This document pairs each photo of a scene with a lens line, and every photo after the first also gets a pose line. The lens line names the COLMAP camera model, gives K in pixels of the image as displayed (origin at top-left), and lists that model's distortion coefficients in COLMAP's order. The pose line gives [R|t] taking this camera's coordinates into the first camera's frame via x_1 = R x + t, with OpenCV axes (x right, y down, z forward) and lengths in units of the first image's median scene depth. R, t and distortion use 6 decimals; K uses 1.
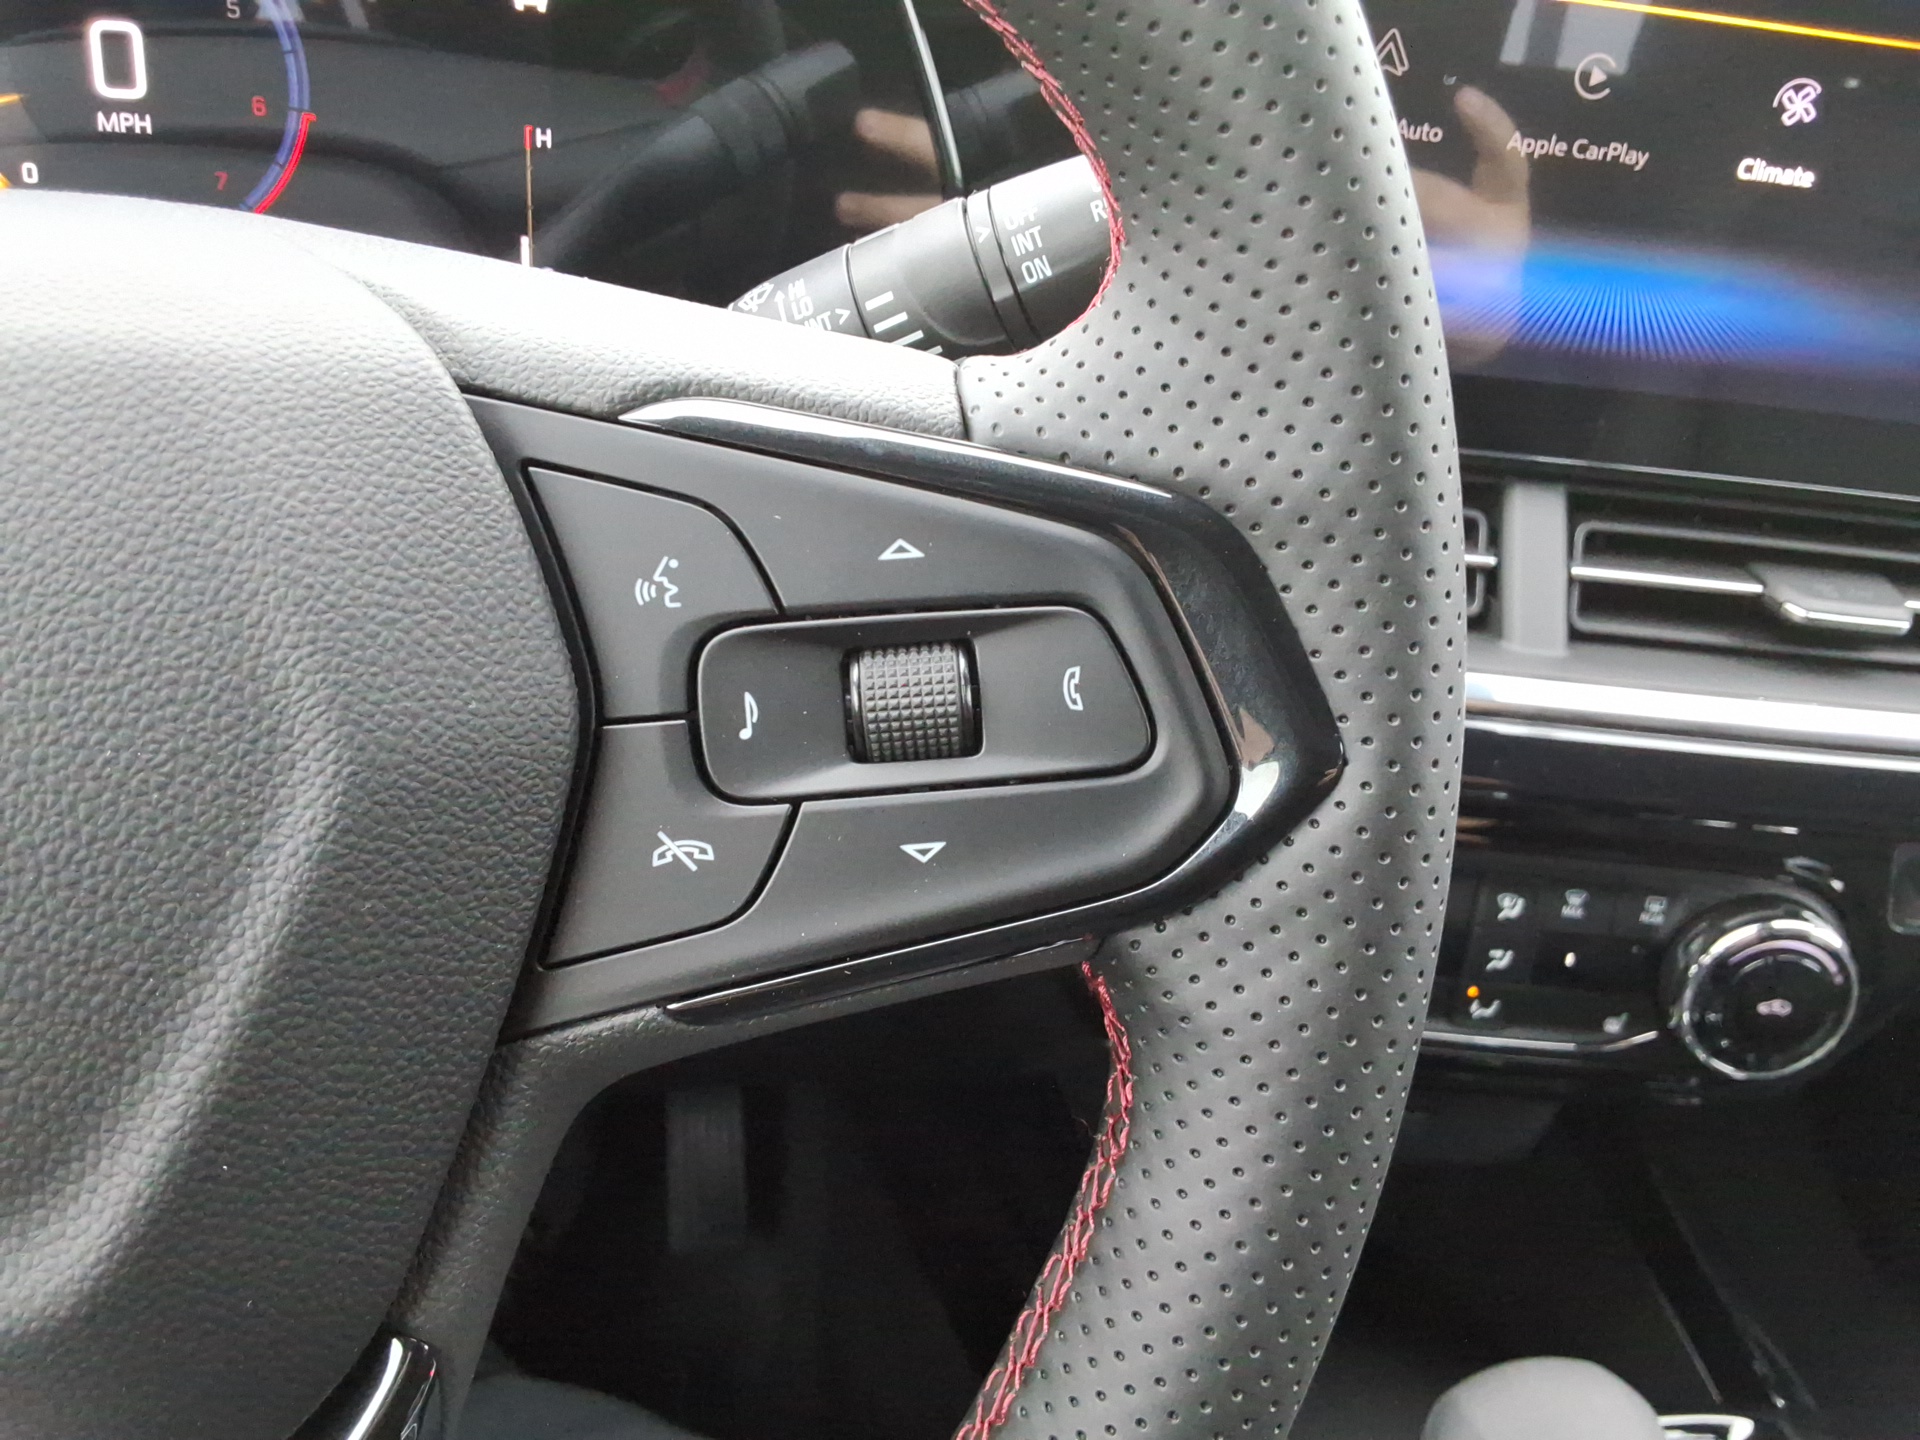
lens RADIAL K [[1537.2, 0, 994.5], [0, 1537.2, 712.7], [0, 0, 1]] dist [0.147052, -0.253807]
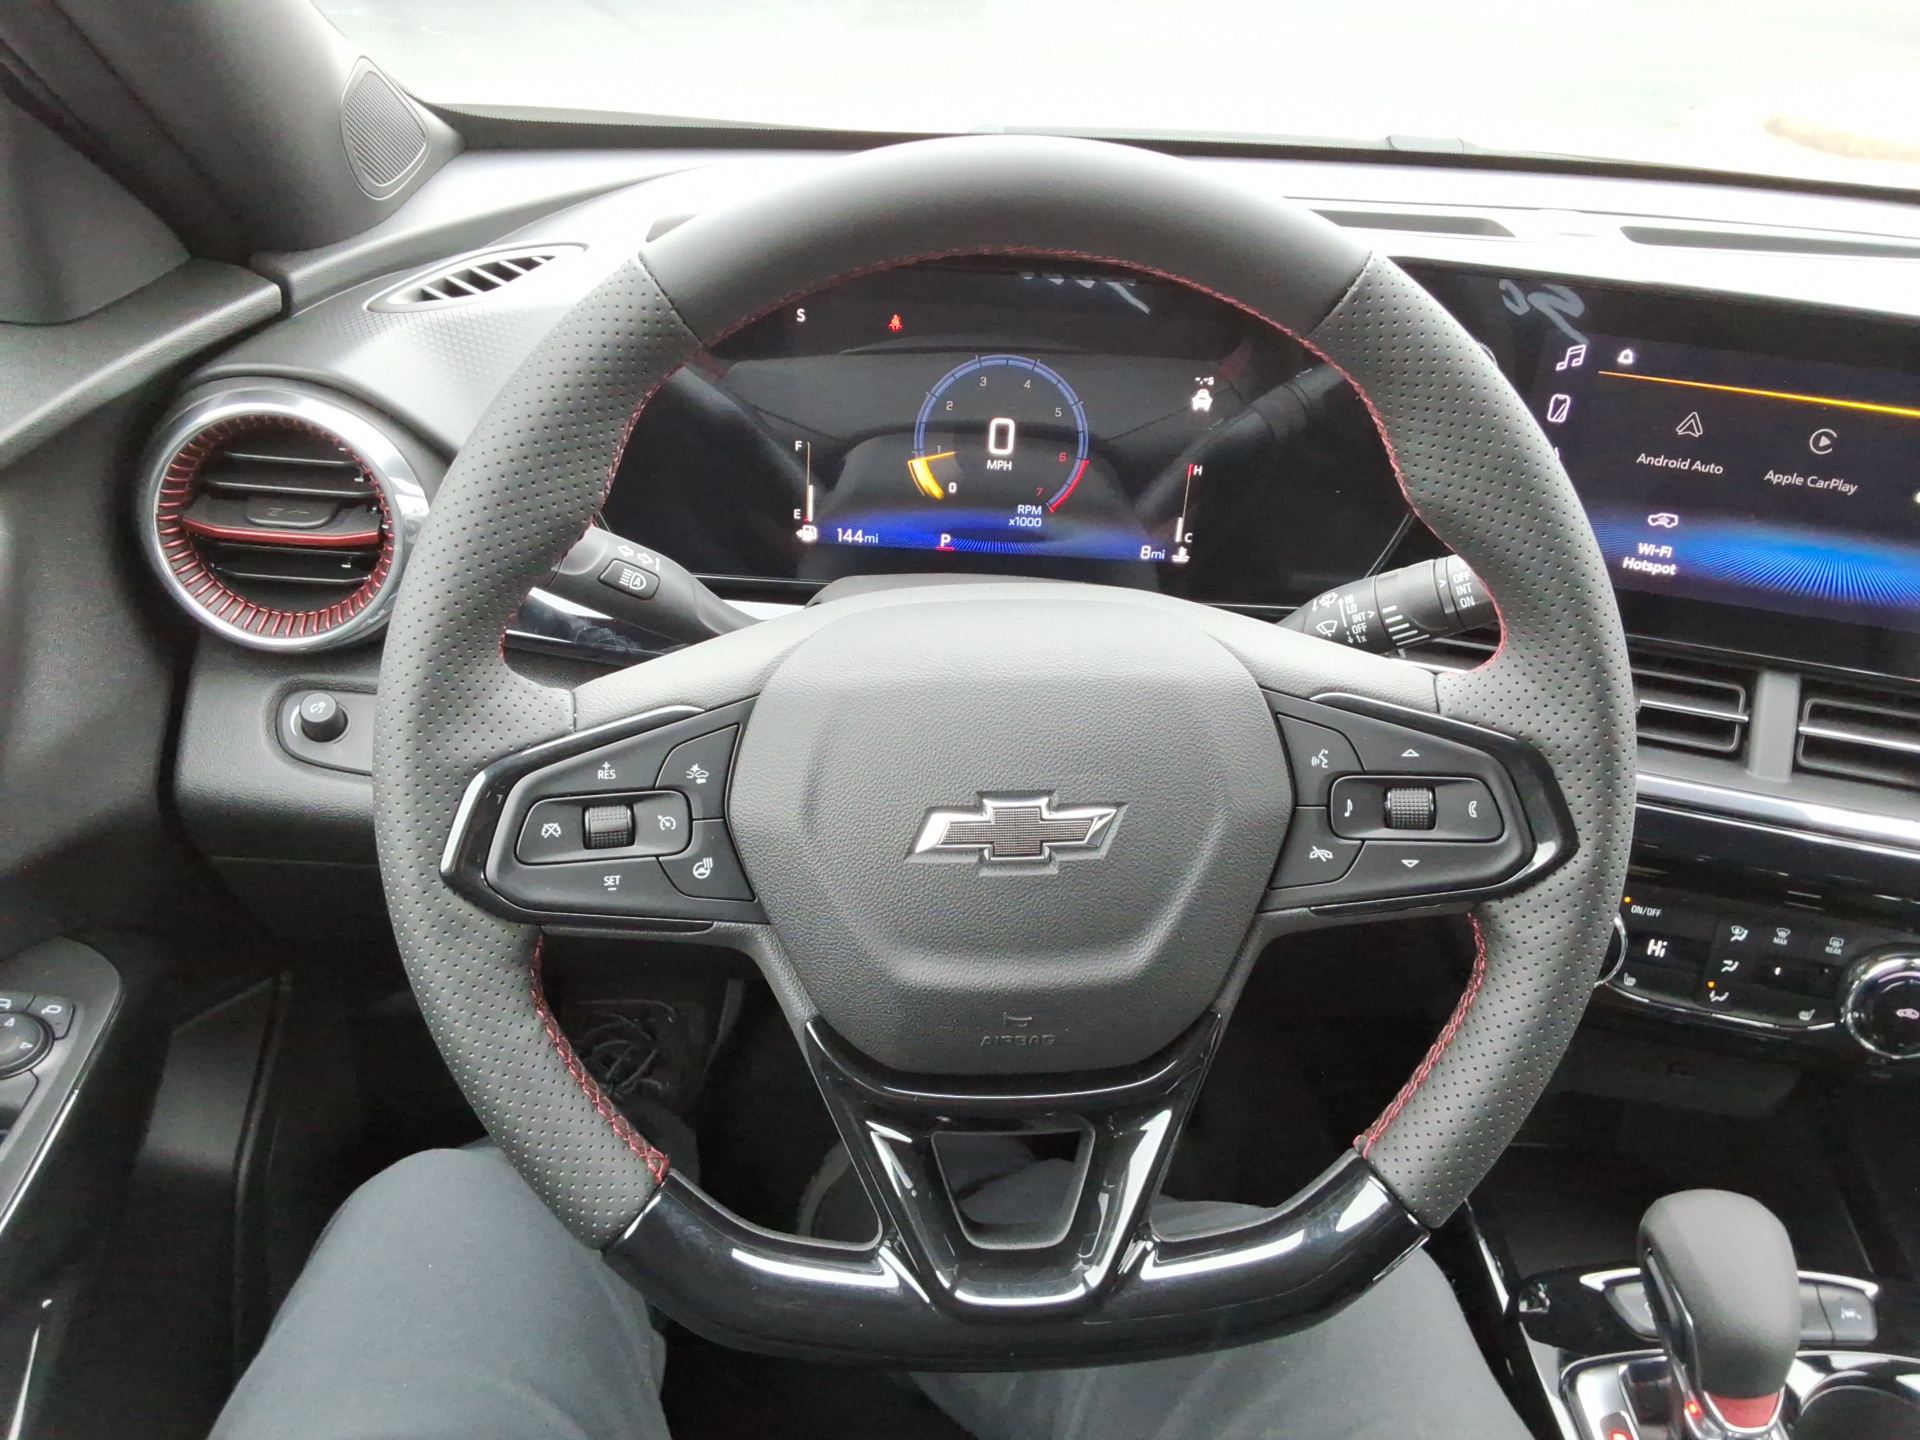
lens RADIAL K [[1537.2, 0, 994.5], [0, 1537.2, 712.7], [0, 0, 1]] dist [0.147052, -0.253807]
pose [[0.970104, 0.077151, -0.230098, -0.135282], [-0.077162, 0.996978, 0.008965, -0.131095], [0.230094, 0.009057, 0.973126, -1.687133]]
